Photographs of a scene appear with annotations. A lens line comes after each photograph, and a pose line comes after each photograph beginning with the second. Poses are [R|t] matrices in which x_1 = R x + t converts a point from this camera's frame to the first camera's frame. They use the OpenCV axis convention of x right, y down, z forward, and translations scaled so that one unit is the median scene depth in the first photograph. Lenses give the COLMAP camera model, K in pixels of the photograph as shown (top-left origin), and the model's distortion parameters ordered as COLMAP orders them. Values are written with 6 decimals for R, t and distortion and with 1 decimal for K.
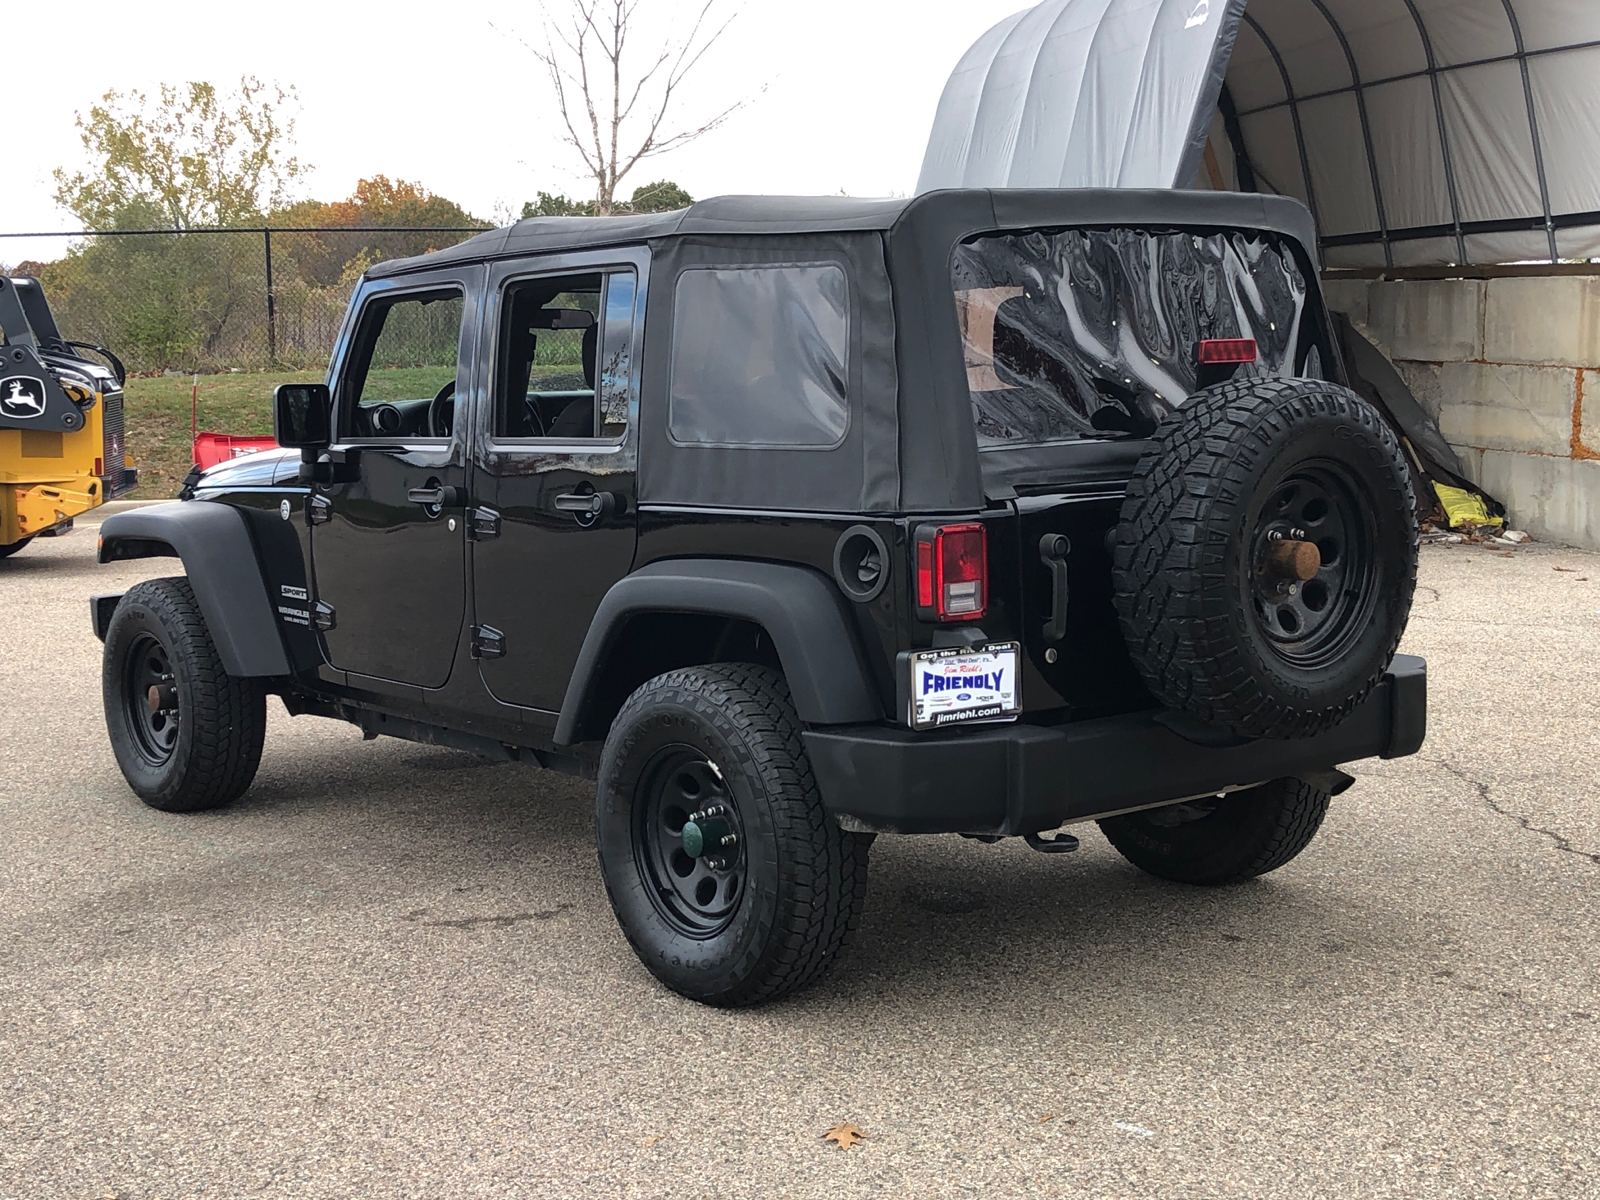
lens RADIAL K [[2223.9, 0, 796.2], [0, 2223.9, 564.1], [0, 0, 1]] dist [0.179977, -0.654448]
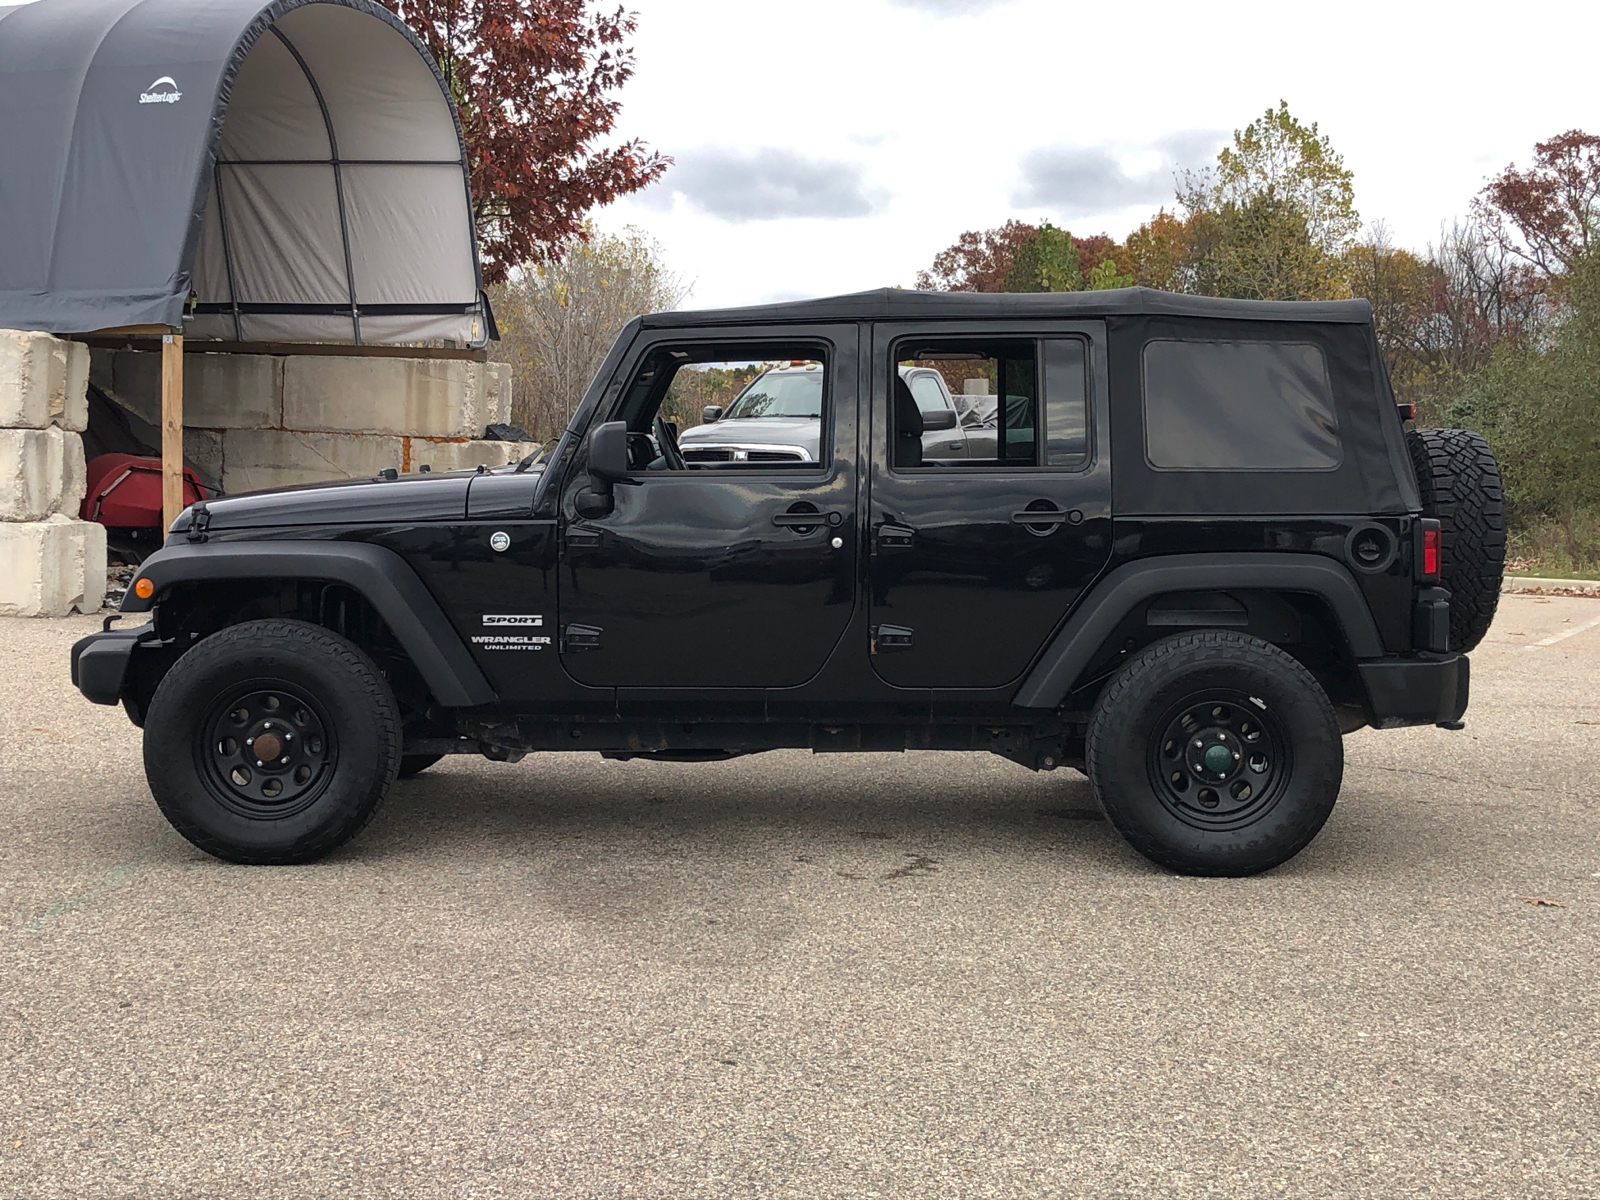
lens RADIAL K [[2223.9, 0, 796.2], [0, 2223.9, 564.1], [0, 0, 1]] dist [0.179977, -0.654448]
pose [[0.639590, -0.025765, 0.768284, -0.924192], [0.052730, 0.998555, -0.010410, 0.003946], [-0.766906, 0.047169, 0.640024, 0.232154]]
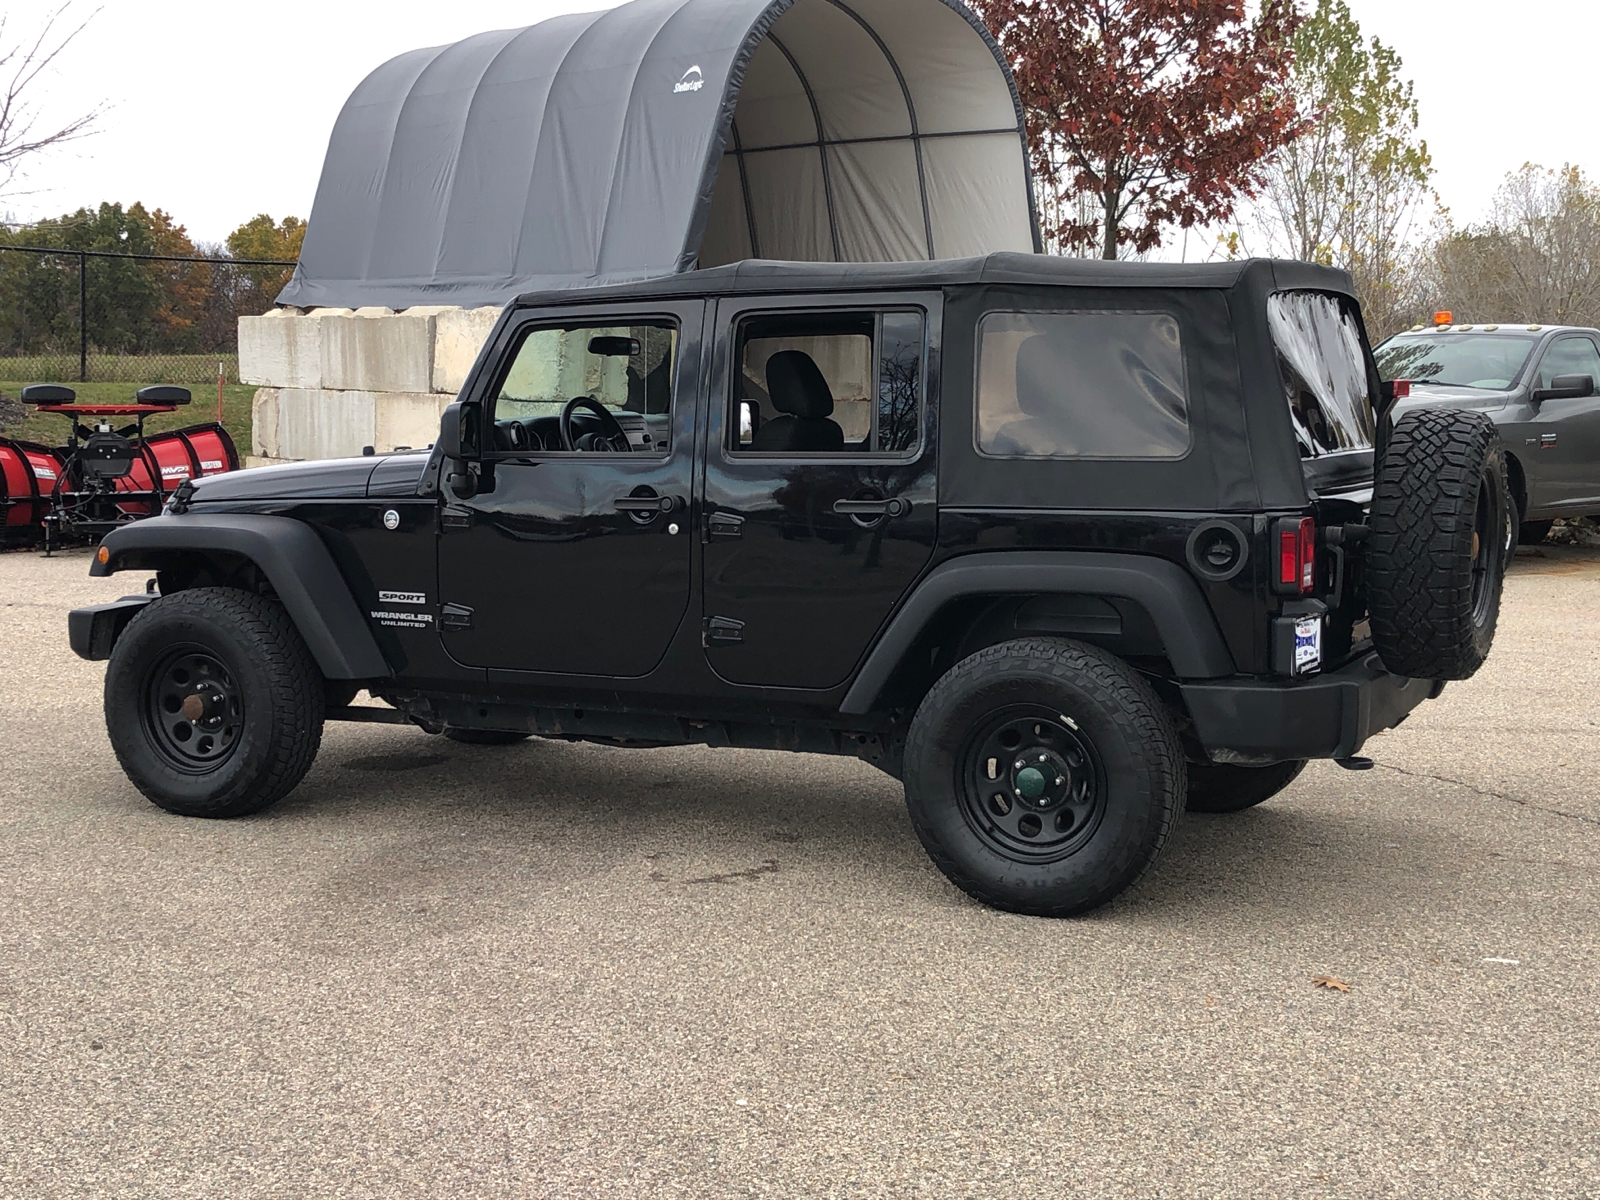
lens RADIAL K [[2223.9, 0, 796.2], [0, 2223.9, 564.1], [0, 0, 1]] dist [0.179977, -0.654448]
pose [[0.908541, -0.012548, 0.417608, -0.489906], [0.018571, 0.999774, -0.010360, 0.011033], [-0.417383, 0.017168, 0.908568, -0.037684]]
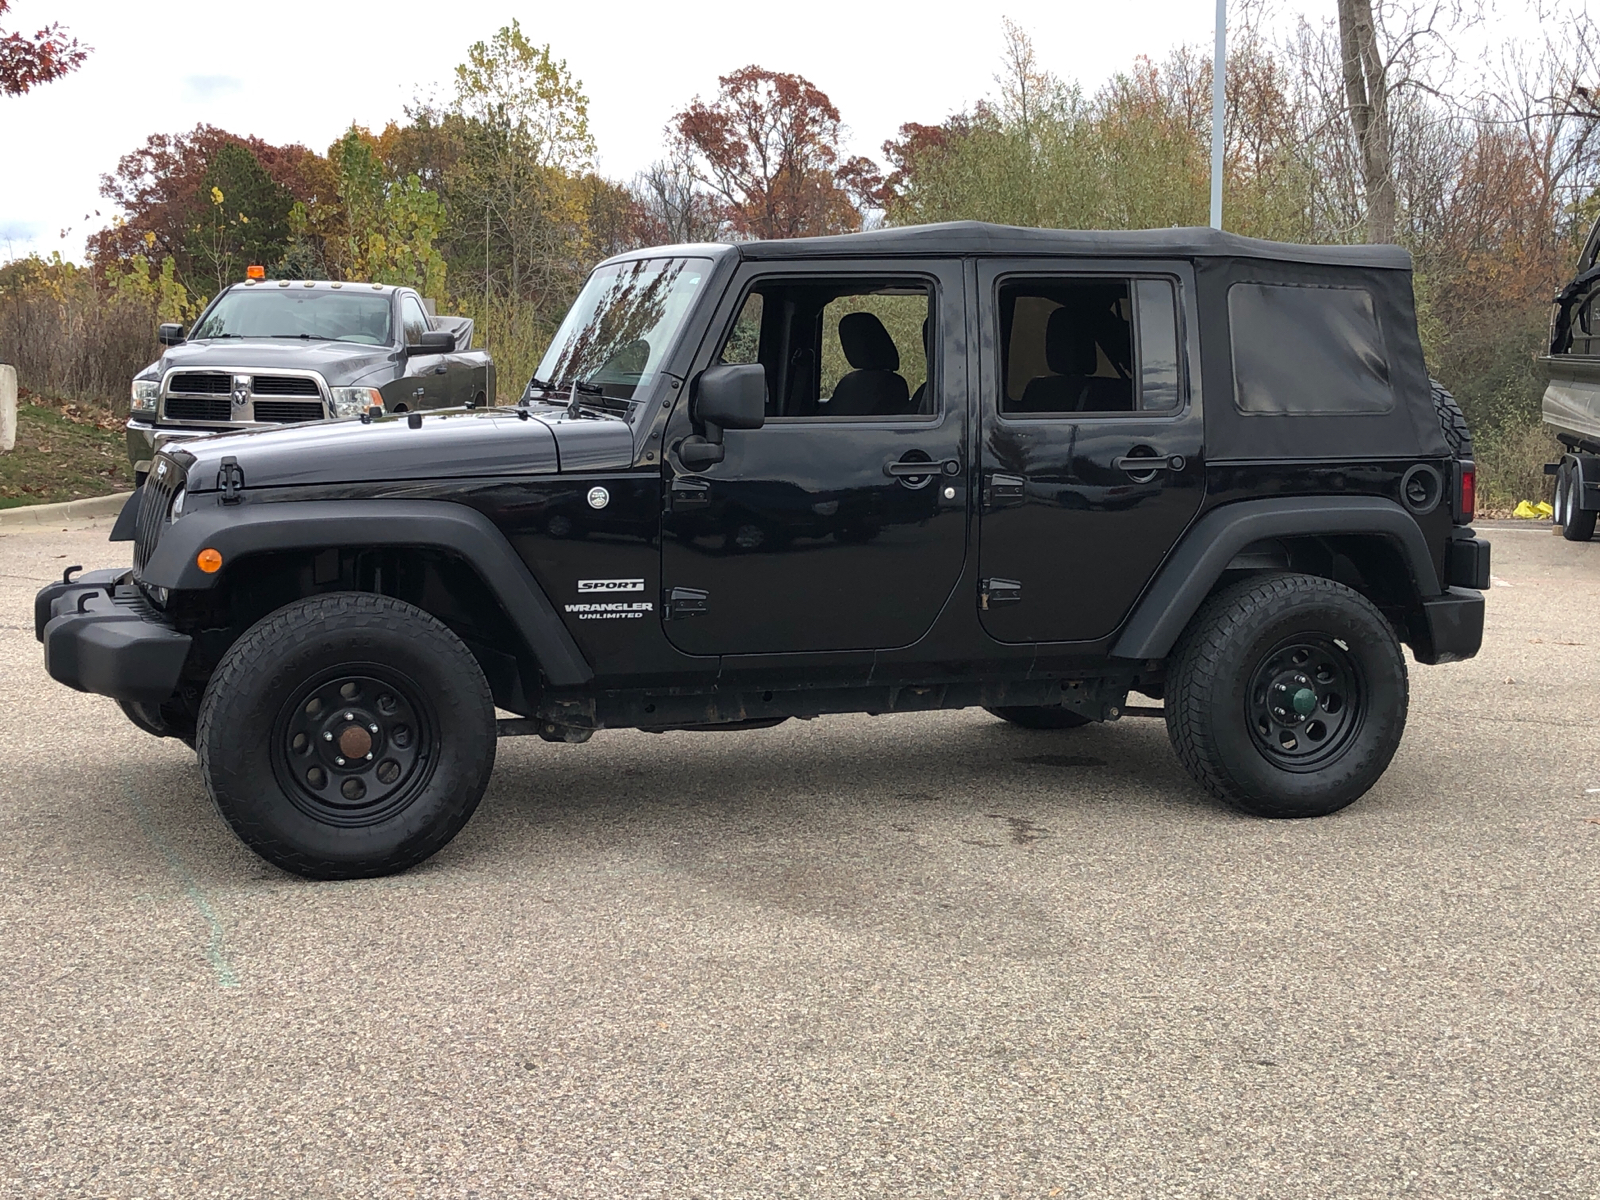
lens RADIAL K [[2223.9, 0, 796.2], [0, 2223.9, 564.1], [0, 0, 1]] dist [0.179977, -0.654448]
pose [[0.317163, -0.068059, 0.945926, -1.059903], [0.066727, 0.996551, 0.049328, -0.036405], [-0.946021, 0.047474, 0.320610, 0.622901]]
